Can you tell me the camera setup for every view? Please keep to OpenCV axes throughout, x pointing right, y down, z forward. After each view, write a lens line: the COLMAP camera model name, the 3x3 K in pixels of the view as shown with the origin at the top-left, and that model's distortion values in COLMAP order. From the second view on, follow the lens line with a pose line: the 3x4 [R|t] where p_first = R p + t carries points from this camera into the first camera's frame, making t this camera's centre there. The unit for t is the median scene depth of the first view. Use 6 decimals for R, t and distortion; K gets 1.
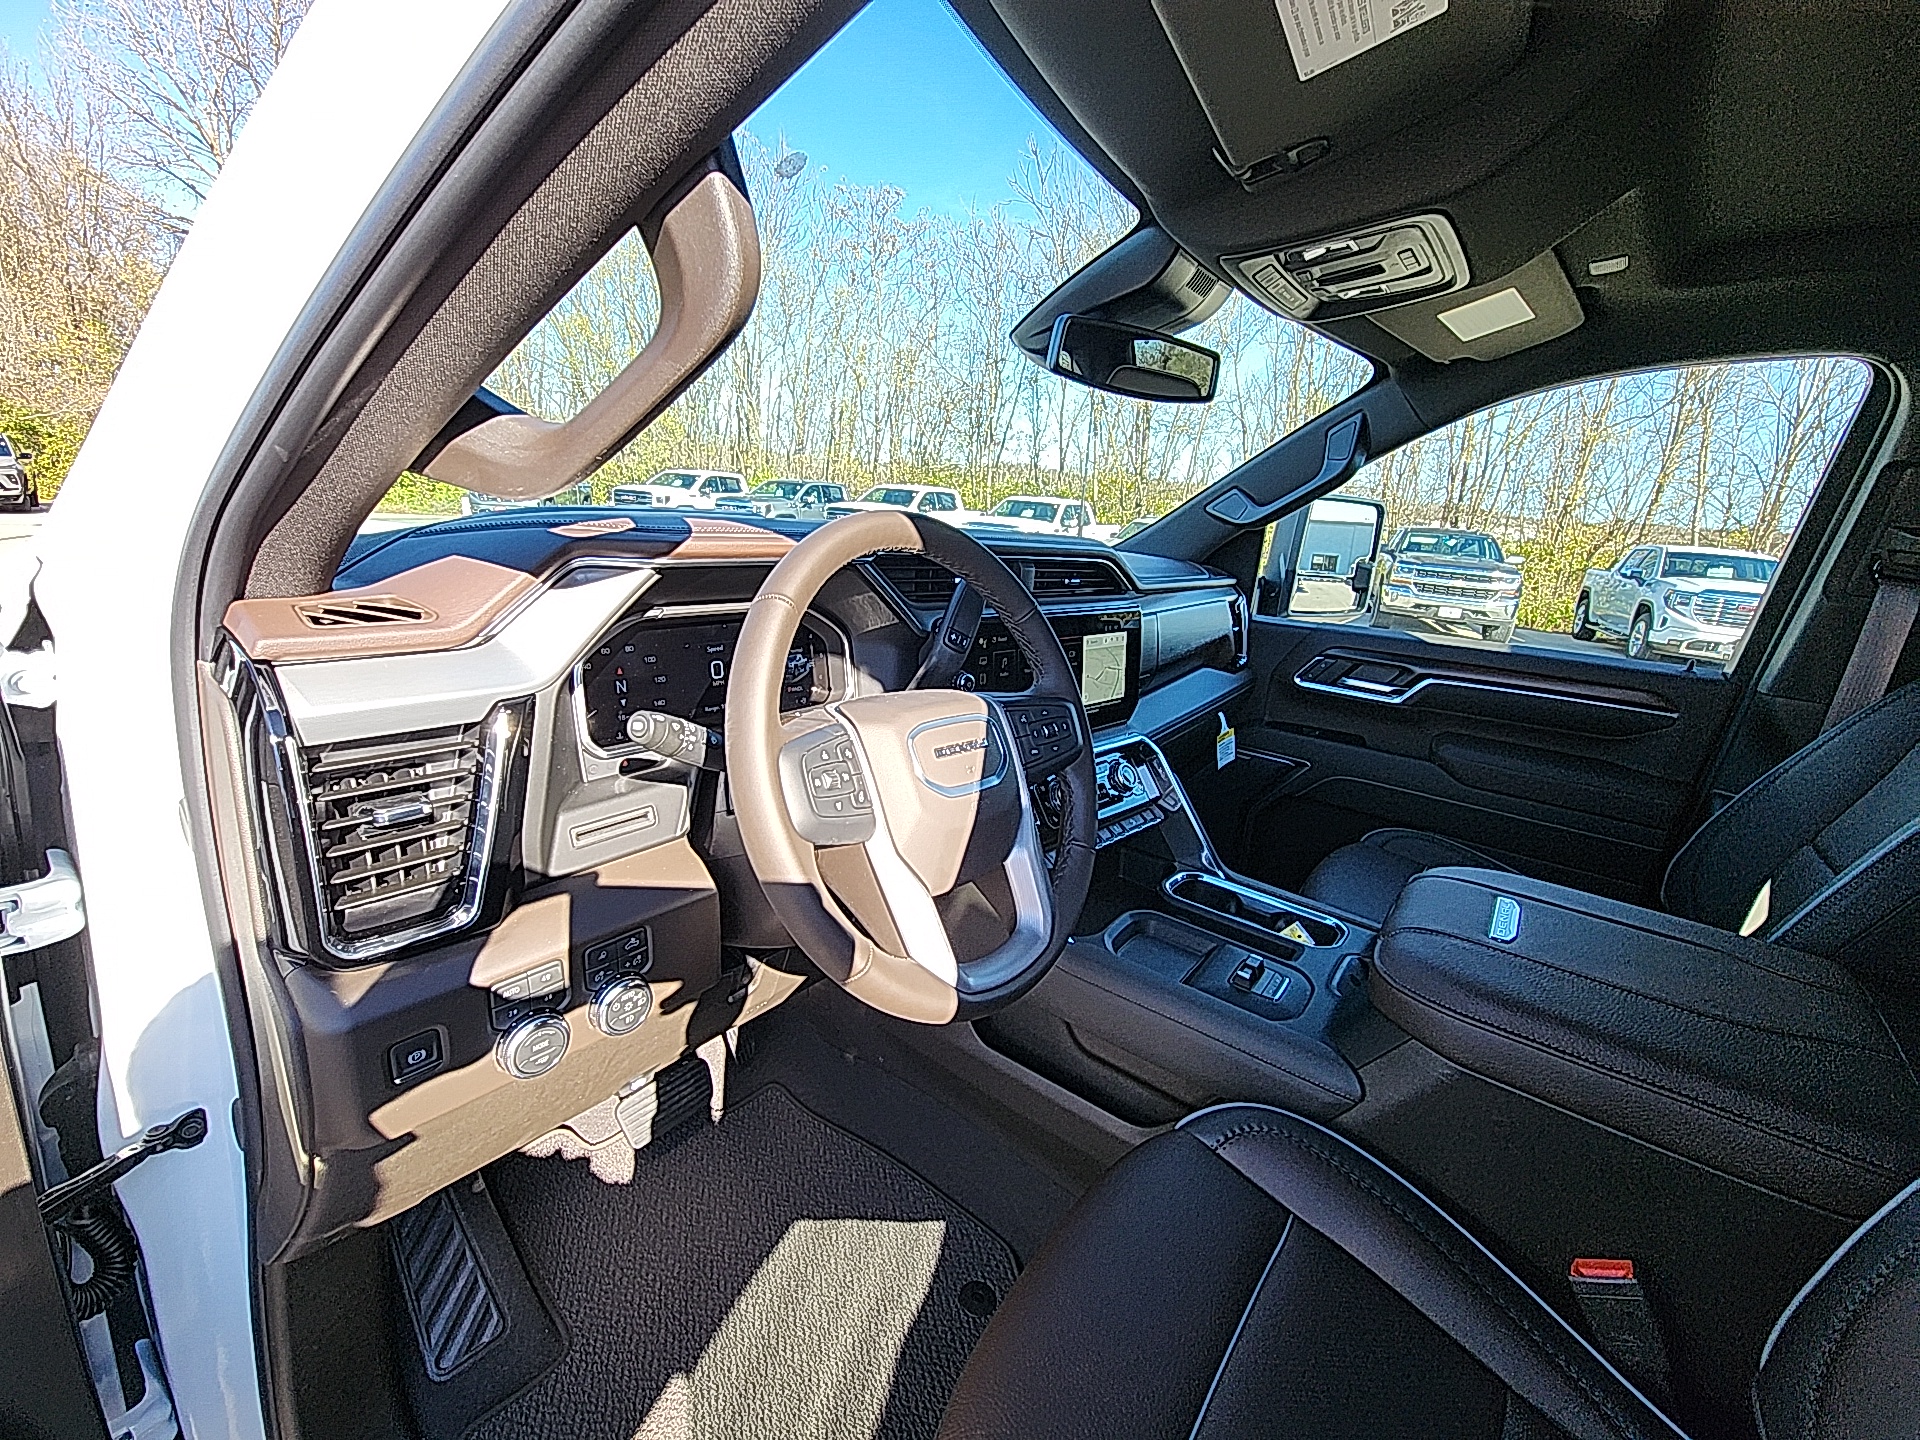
lens RADIAL K [[789.0, 0, 970.5], [0, 789.0, 712.1], [0, 0, 1]] dist [0.007684, -0.002281]
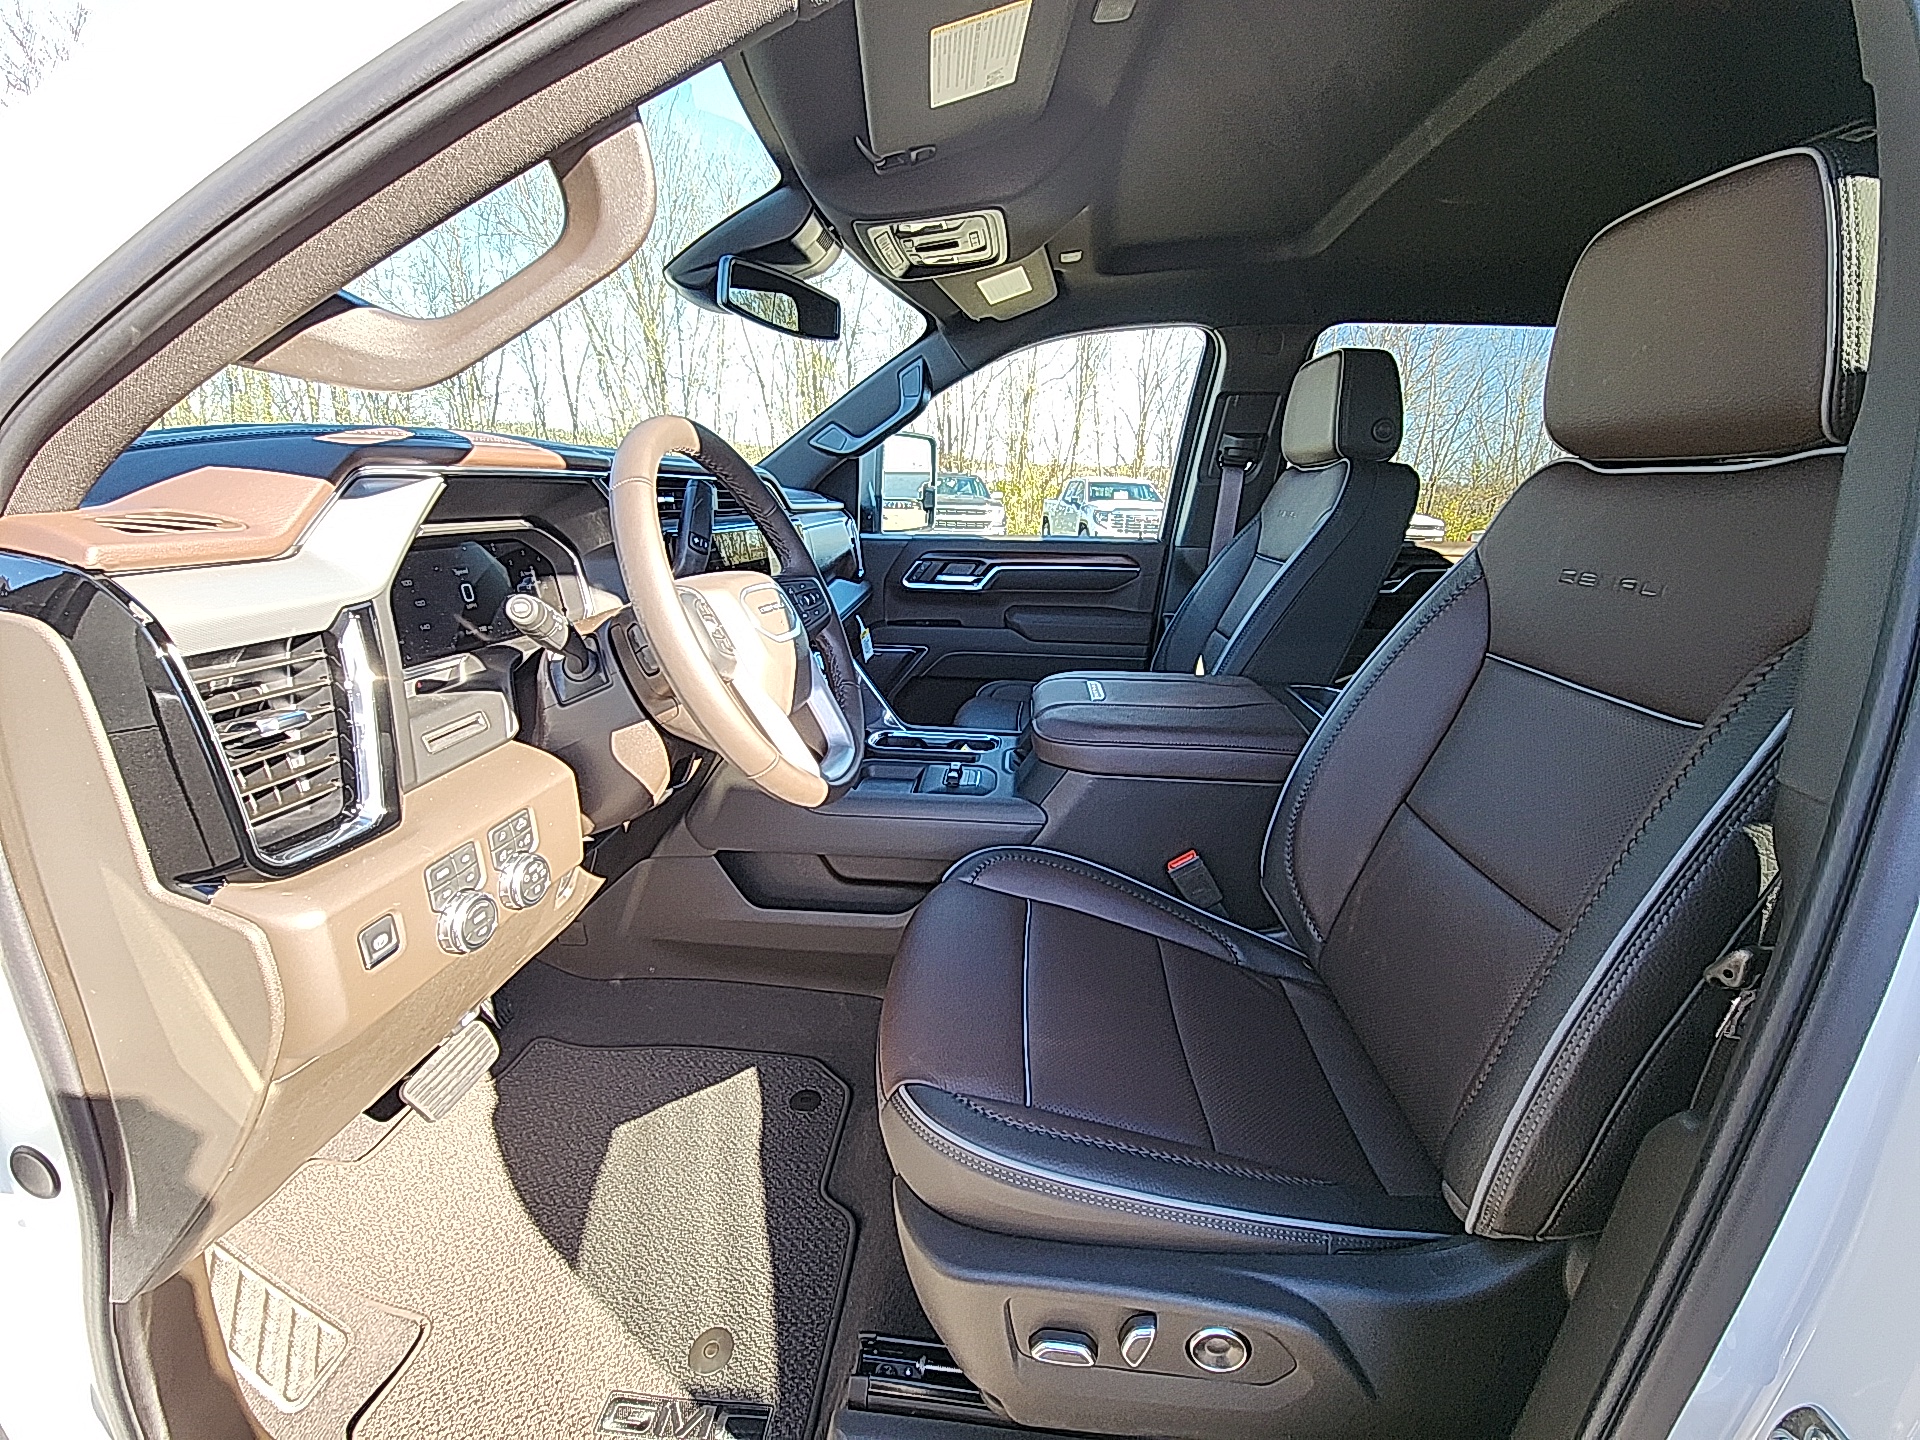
lens RADIAL K [[764.4, 0, 974.3], [0, 764.4, 708.7], [0, 0, 1]] dist [0.012342, 0.000358]
pose [[0.838528, -0.206632, 0.504157, -0.259916], [0.179204, 0.978410, 0.102950, 0.090733], [-0.514545, 0.004020, 0.857454, -0.145392]]
